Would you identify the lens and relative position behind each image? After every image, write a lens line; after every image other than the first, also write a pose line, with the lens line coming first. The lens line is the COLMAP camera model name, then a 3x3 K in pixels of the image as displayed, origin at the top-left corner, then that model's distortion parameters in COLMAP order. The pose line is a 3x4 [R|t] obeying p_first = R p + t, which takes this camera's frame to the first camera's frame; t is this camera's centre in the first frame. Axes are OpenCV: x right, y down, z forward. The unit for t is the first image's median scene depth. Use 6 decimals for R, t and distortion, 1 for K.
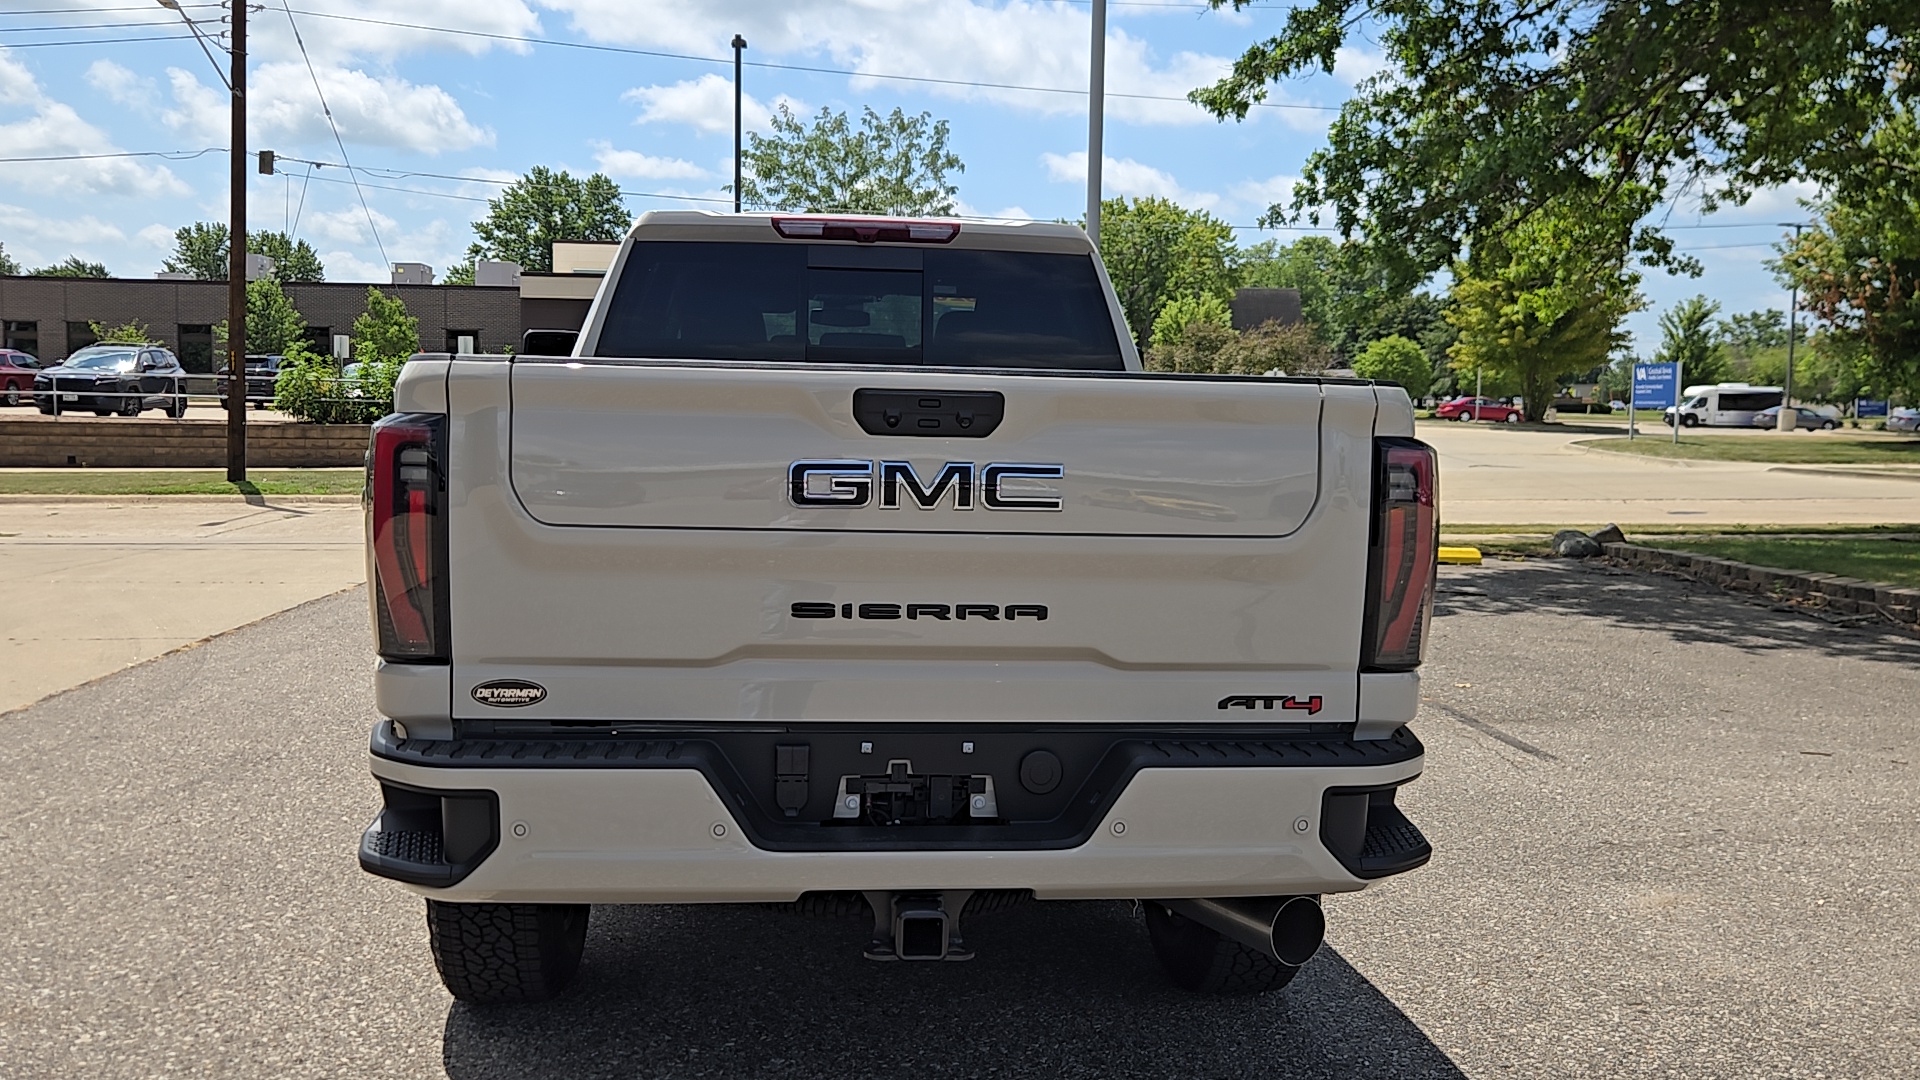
lens RADIAL K [[1606.5, 0, 928.4], [0, 1606.5, 543.0], [0, 0, 1]] dist [0.011078, -0.011656]
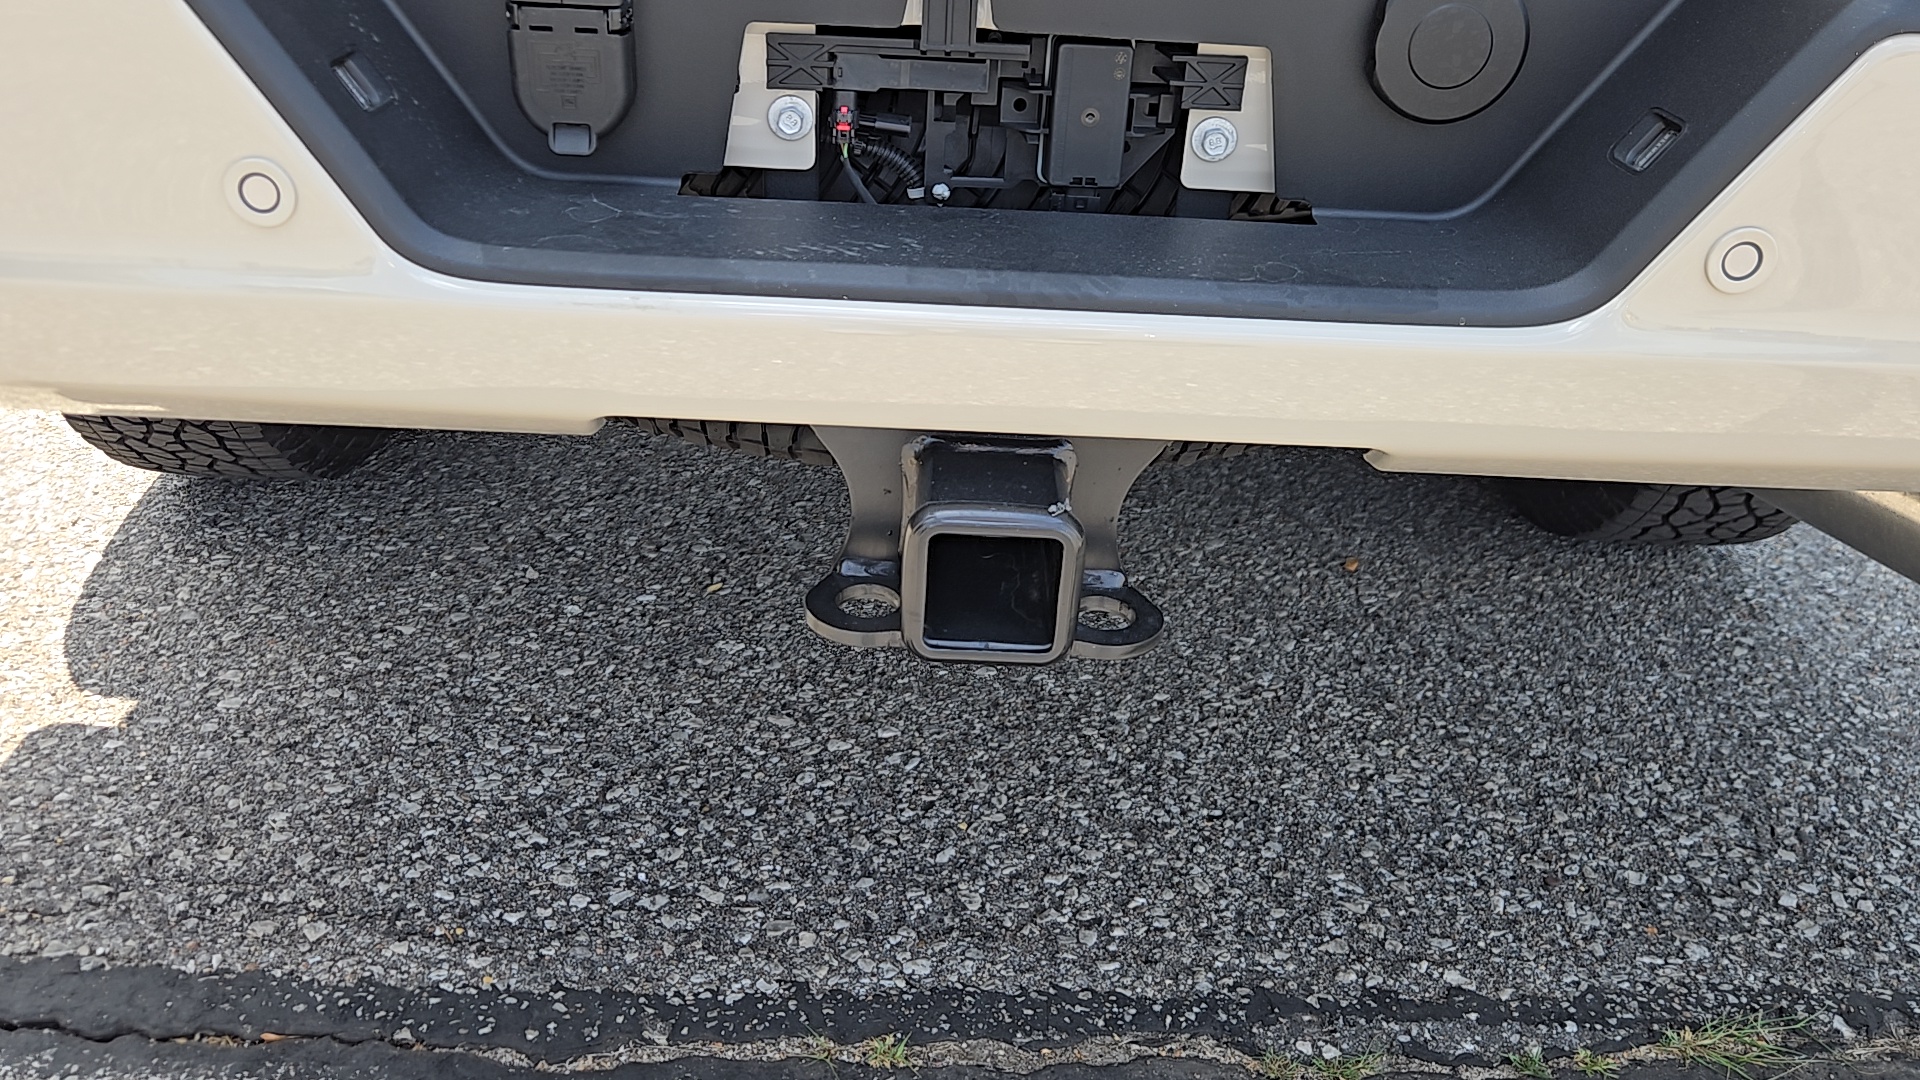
lens RADIAL K [[1606.5, 0, 961.2], [0, 1606.5, 533.8], [0, 0, 1]] dist [0.011078, -0.011656]
pose [[0.995908, 0.066307, -0.061398, 0.007714], [-0.037195, 0.919973, 0.390213, 0.113762], [0.082358, -0.386332, 0.918675, 0.692502]]
